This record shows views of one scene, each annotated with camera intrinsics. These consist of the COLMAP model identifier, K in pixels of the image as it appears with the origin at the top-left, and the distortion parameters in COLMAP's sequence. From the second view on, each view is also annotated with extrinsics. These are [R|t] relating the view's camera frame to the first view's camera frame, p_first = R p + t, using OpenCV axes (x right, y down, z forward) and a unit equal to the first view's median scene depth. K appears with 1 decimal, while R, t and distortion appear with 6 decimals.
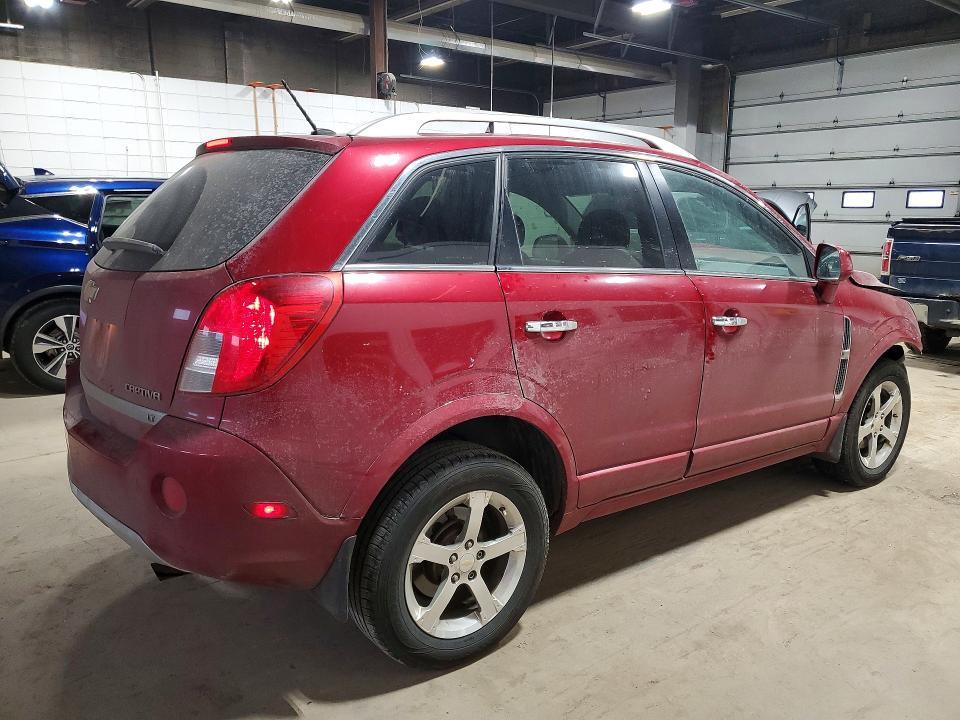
lens RADIAL K [[758.6, 0, 483.7], [0, 758.6, 360.5], [0, 0, 1]] dist [0.010013, 0.003541]
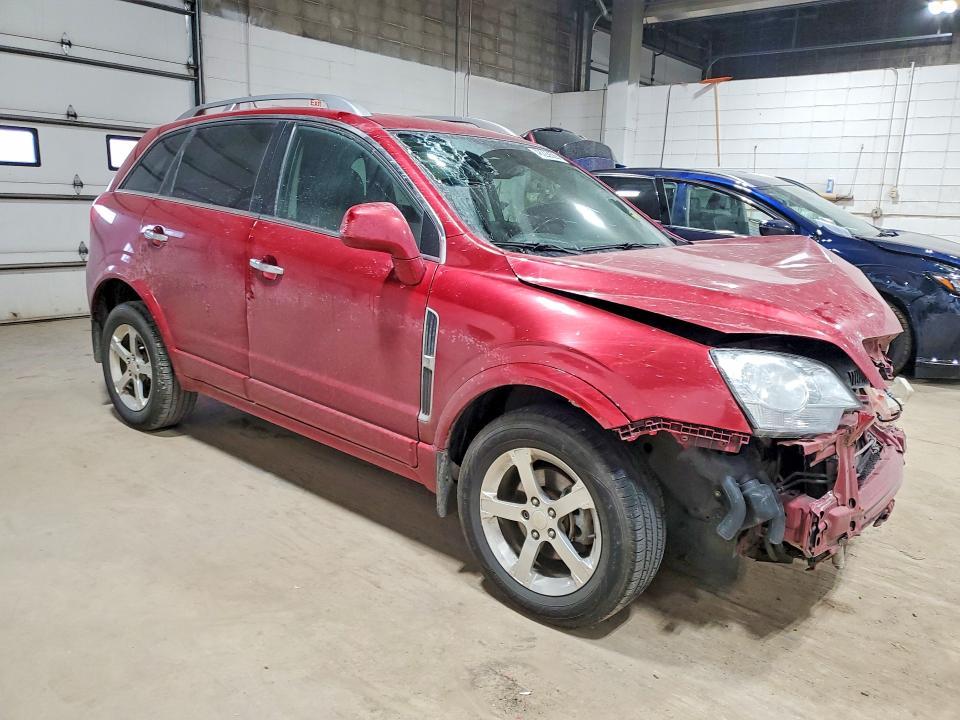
lens RADIAL K [[758.6, 0, 483.7], [0, 758.6, 360.5], [0, 0, 1]] dist [0.010013, 0.003541]
pose [[0.197742, 0.201334, -0.959355, 1.227650], [-0.226763, 0.961529, 0.155050, -0.136514], [0.953665, 0.186887, 0.235790, 0.927256]]
